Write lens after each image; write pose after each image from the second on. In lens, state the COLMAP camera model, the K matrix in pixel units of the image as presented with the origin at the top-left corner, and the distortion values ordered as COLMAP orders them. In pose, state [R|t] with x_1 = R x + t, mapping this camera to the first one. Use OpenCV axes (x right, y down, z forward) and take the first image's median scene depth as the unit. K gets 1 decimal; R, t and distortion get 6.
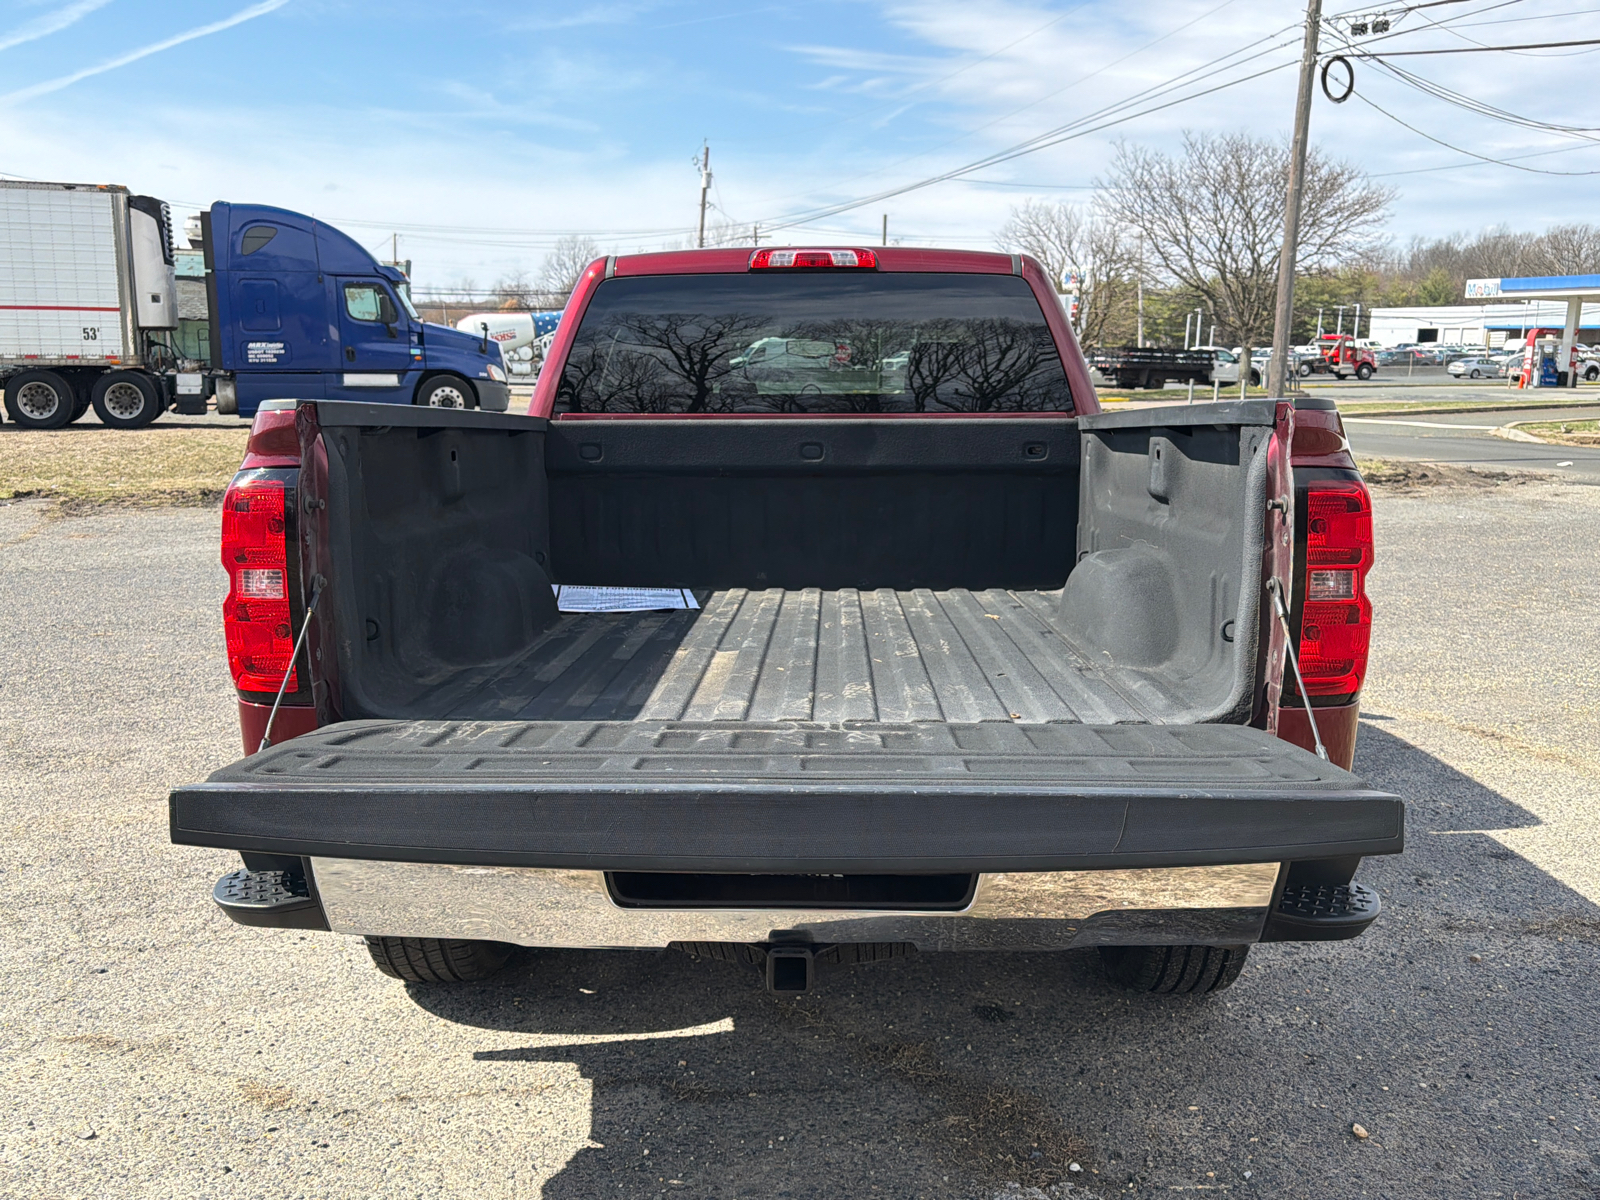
lens RADIAL K [[1401.9, 0, 816.4], [0, 1401.9, 602.5], [0, 0, 1]] dist [0.070508, -0.118433]
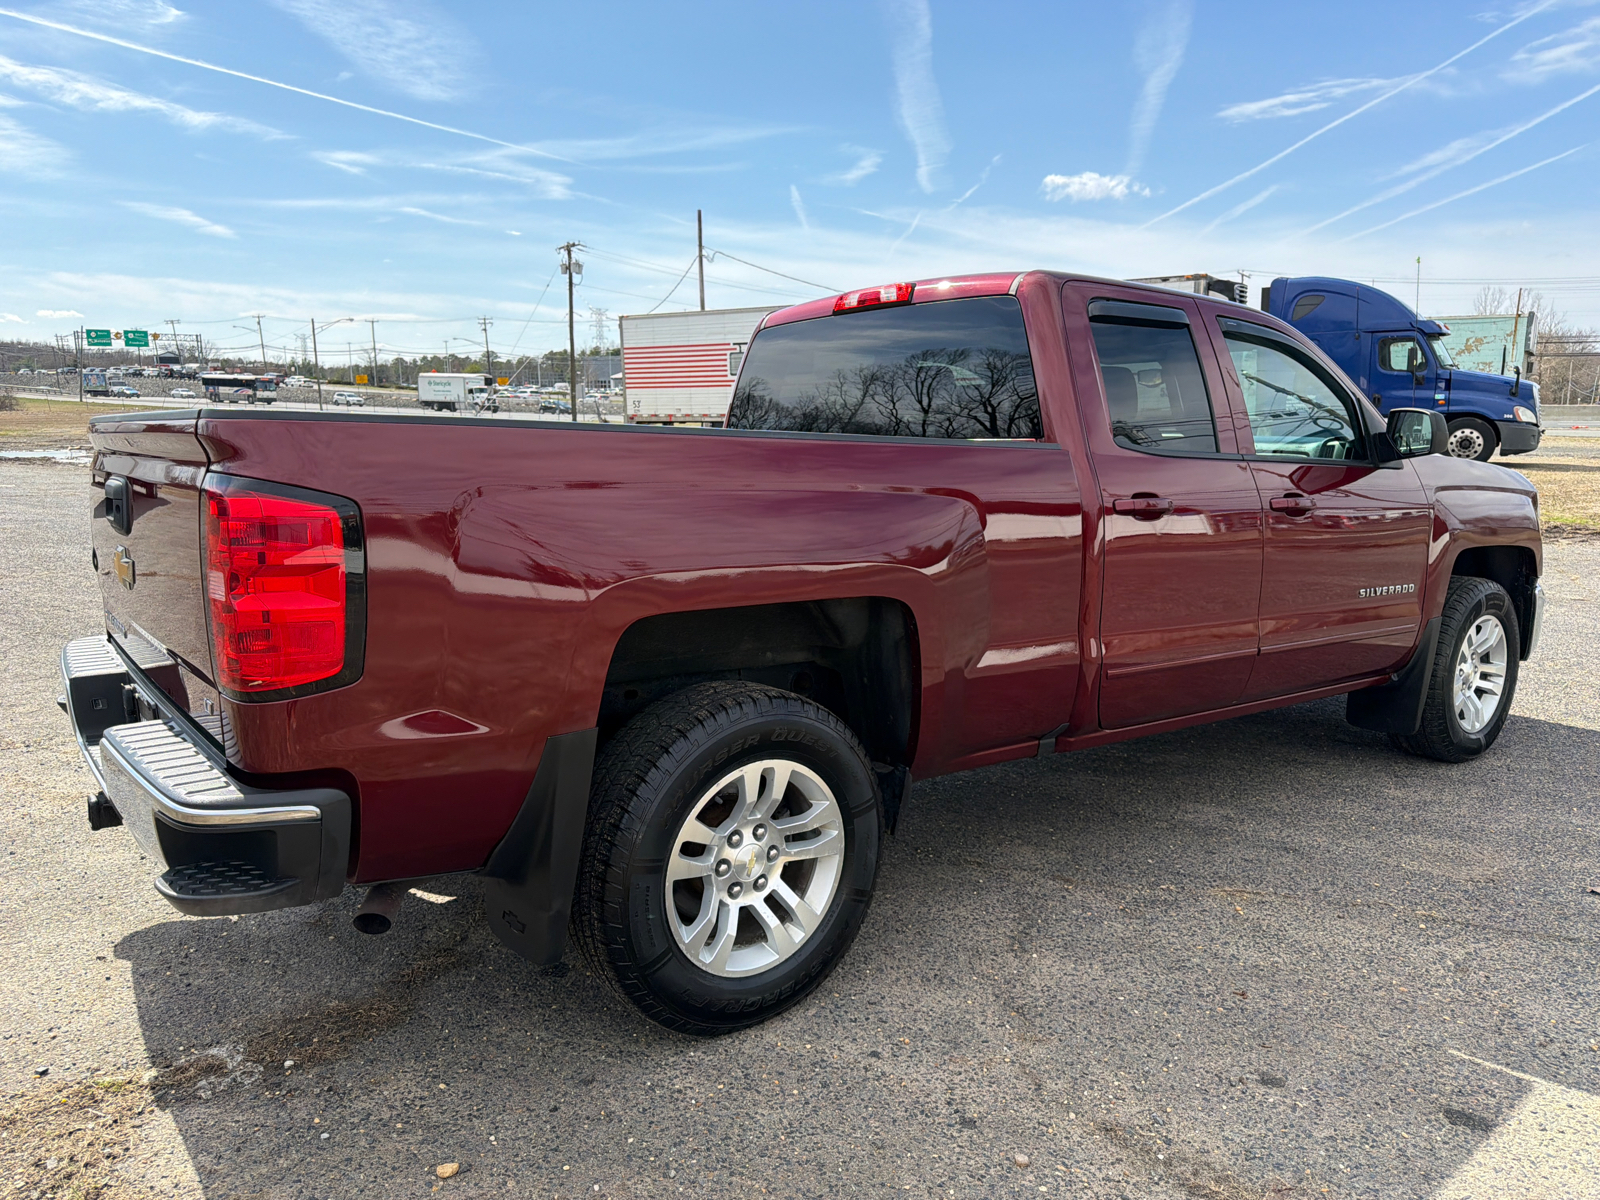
lens RADIAL K [[1131.8, 0, 804.4], [0, 1131.8, 652.3], [0, 0, 1]] dist [0.013701, -0.024380]
pose [[0.618762, 0.143670, -0.772330, 0.130564], [-0.112783, 0.989196, 0.093654, -0.009954], [0.777441, 0.029156, 0.628280, 0.082027]]
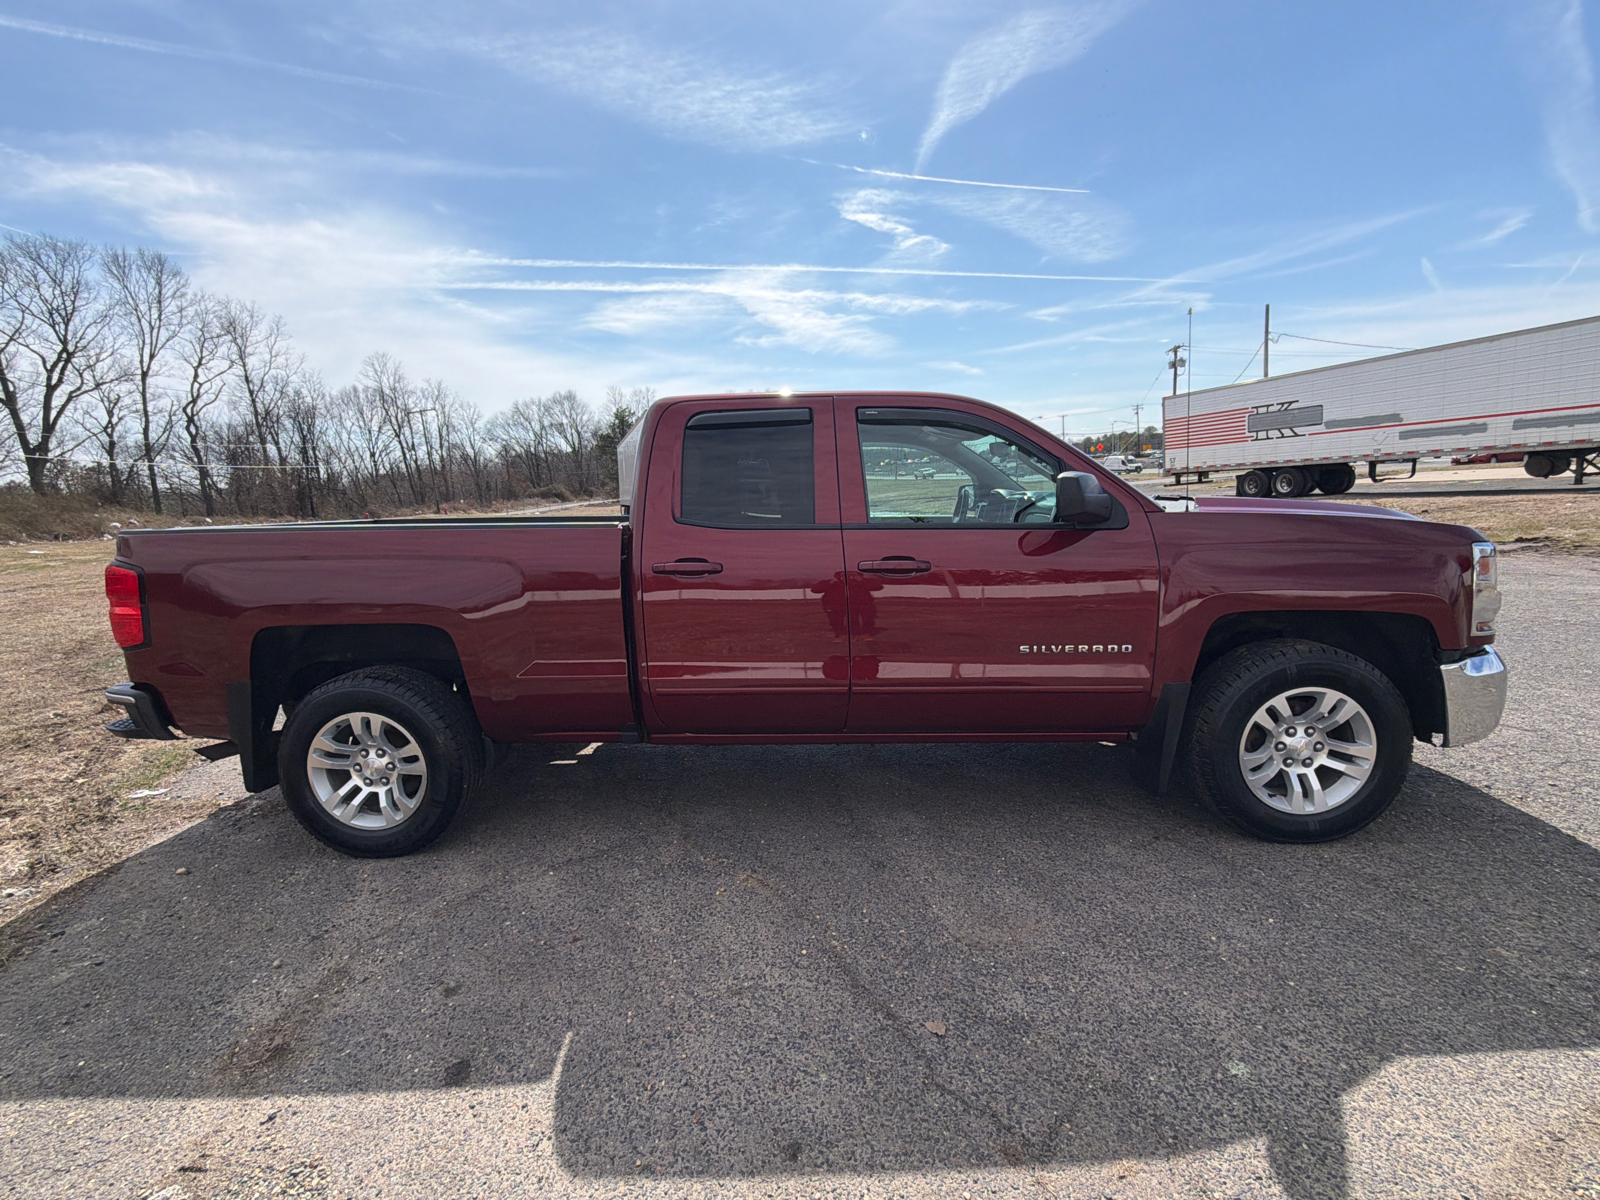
lens RADIAL K [[739.1, 0, 802.4], [0, 739.1, 620.2], [0, 0, 1]] dist [-0.000094, -0.000046]
pose [[-0.038196, 0.157525, -0.986776, 0.168852], [-0.097495, 0.982198, 0.160568, -0.033960], [0.994503, 0.102339, -0.022158, 0.230416]]
